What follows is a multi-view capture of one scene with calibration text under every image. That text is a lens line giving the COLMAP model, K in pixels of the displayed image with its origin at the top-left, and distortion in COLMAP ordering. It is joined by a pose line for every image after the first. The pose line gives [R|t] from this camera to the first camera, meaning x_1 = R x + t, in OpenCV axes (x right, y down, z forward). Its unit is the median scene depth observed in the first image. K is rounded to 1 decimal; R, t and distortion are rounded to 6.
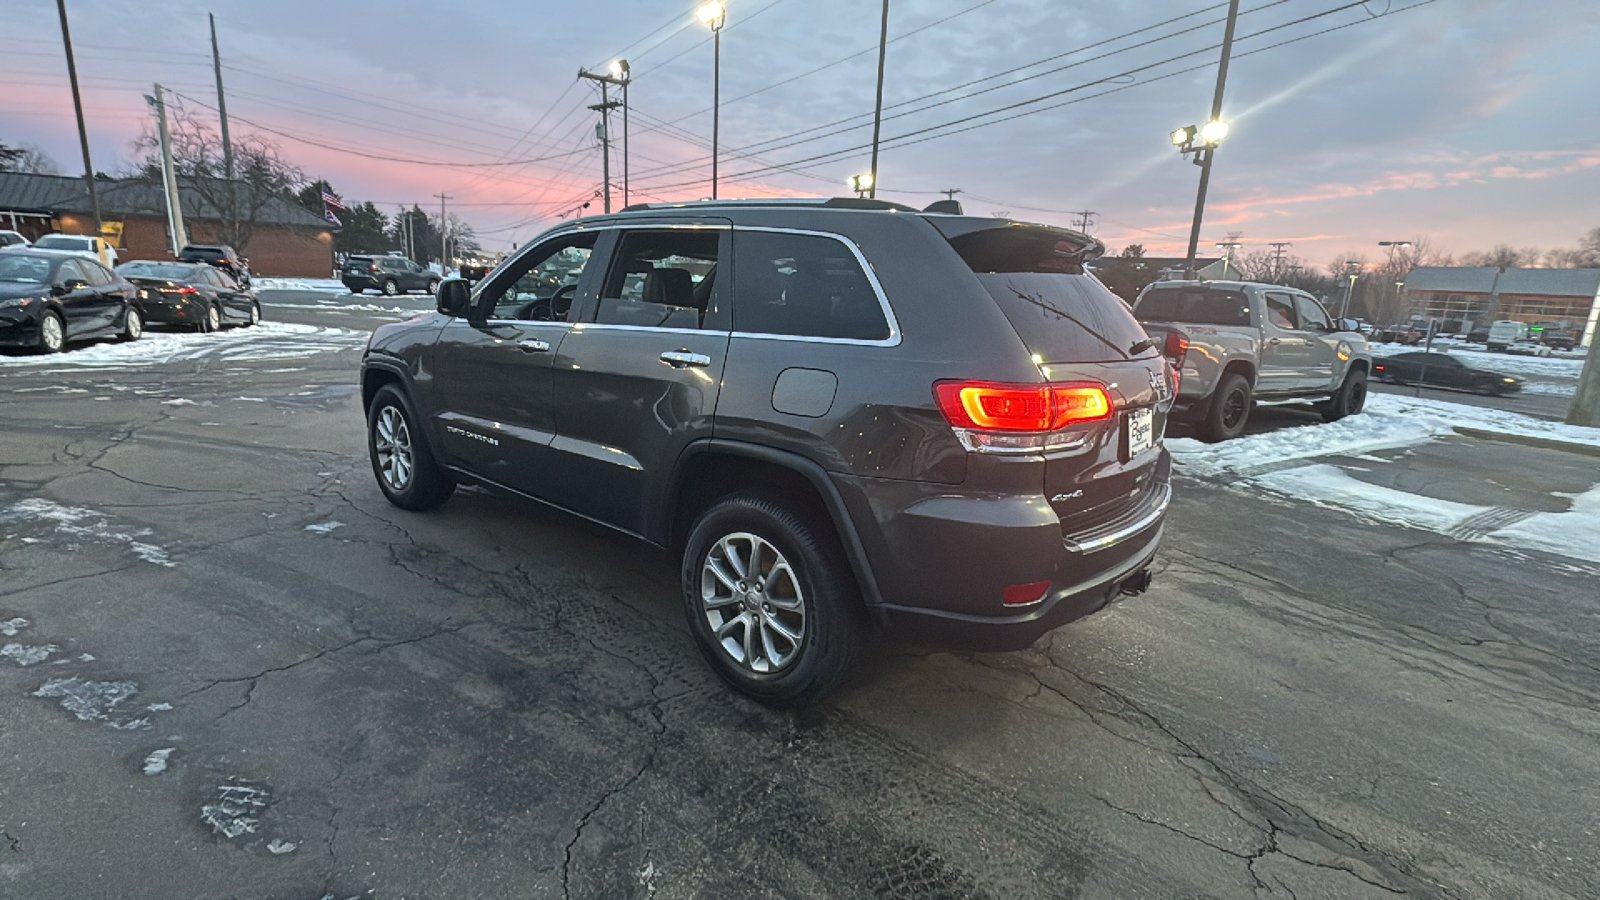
lens RADIAL K [[728.2, 0, 808.1], [0, 728.2, 456.8], [0, 0, 1]] dist [-0.001038, 0.000112]
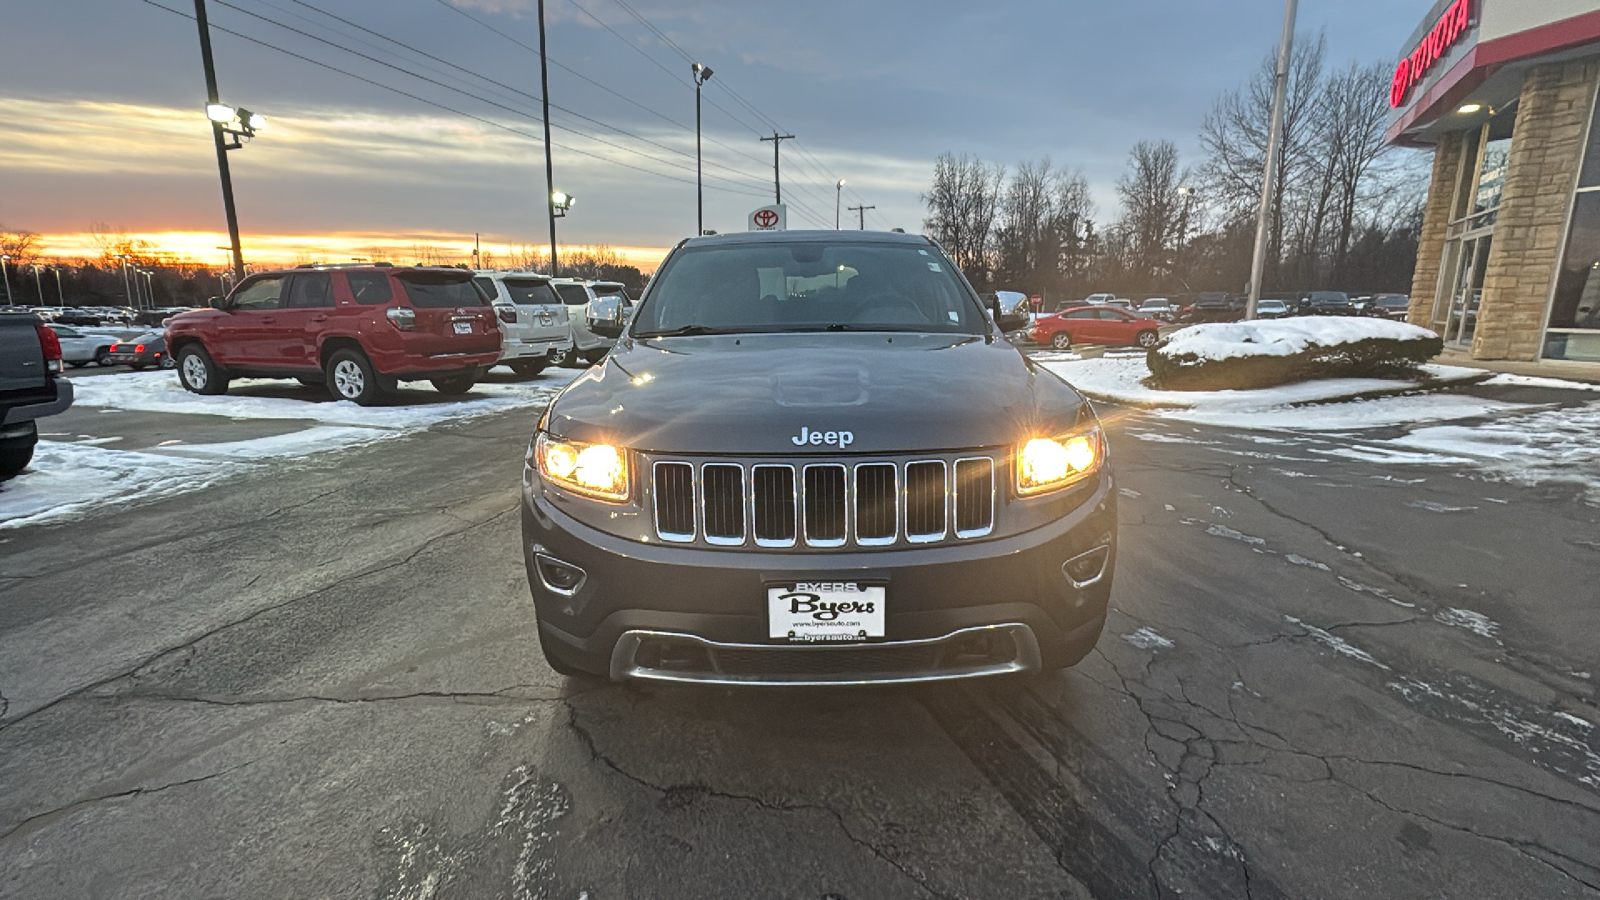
lens RADIAL K [[728.2, 0, 803.5], [0, 728.2, 441.6], [0, 0, 1]] dist [-0.001038, 0.000112]
pose [[-0.645620, -0.199365, 0.737176, -1.008366], [0.145853, 0.915359, 0.375292, -0.437540], [-0.749601, 0.349816, -0.561896, 1.716825]]
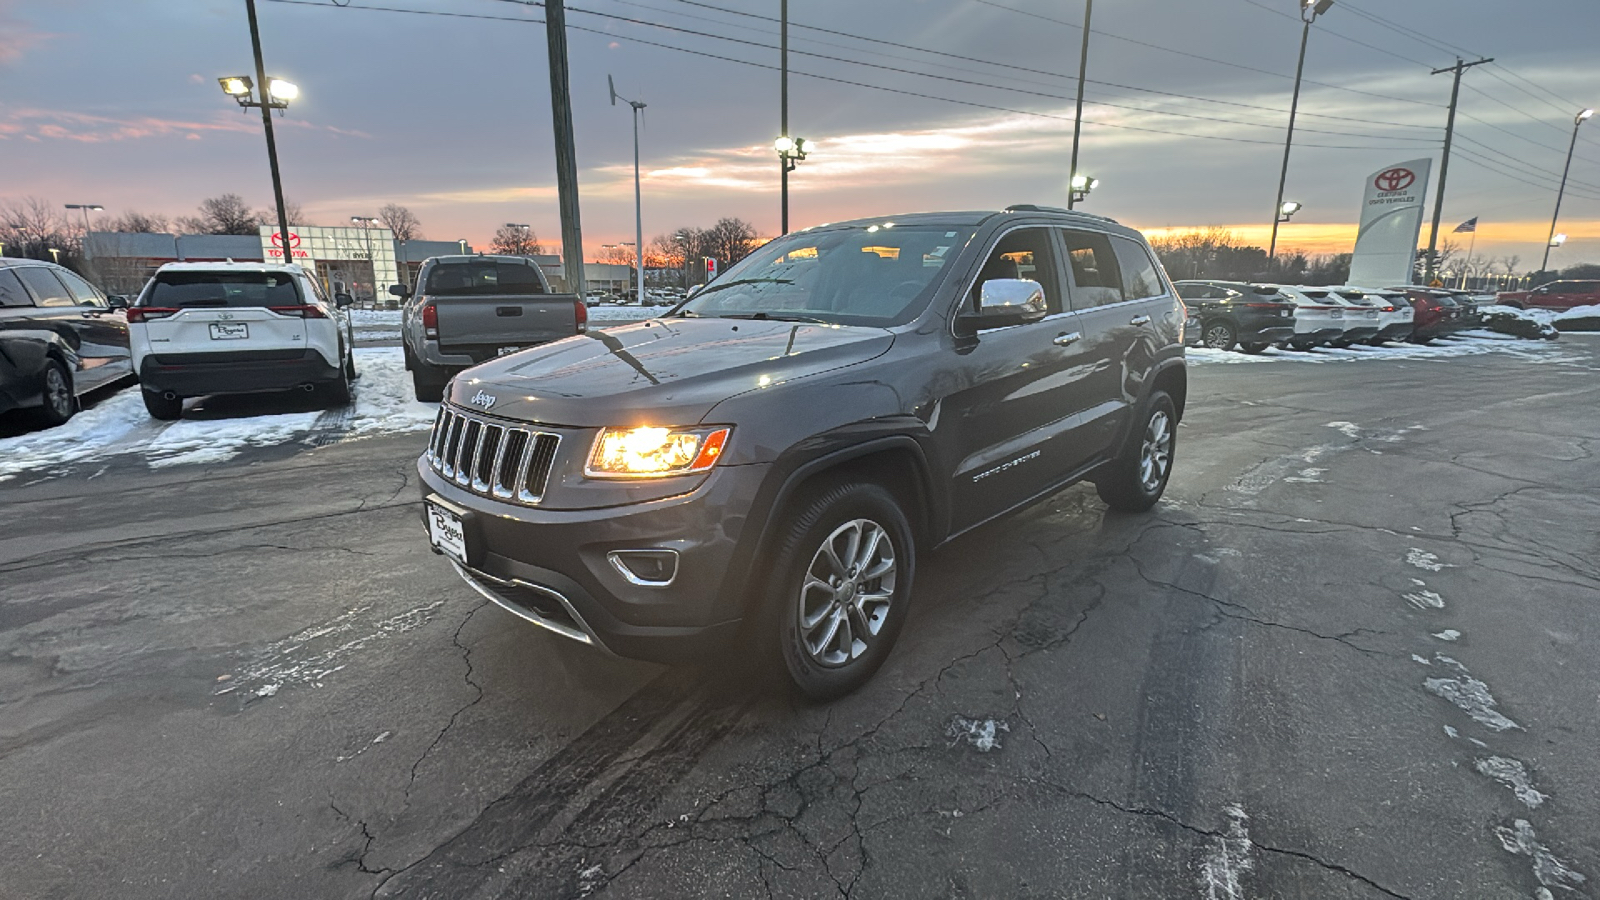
lens RADIAL K [[728.2, 0, 802.1], [0, 728.2, 448.8], [0, 0, 1]] dist [-0.001038, 0.000112]
pose [[0.069171, -0.272067, 0.959789, -1.240554], [0.238211, 0.938767, 0.248940, -0.303574], [-0.968747, 0.211413, 0.129744, 1.088568]]
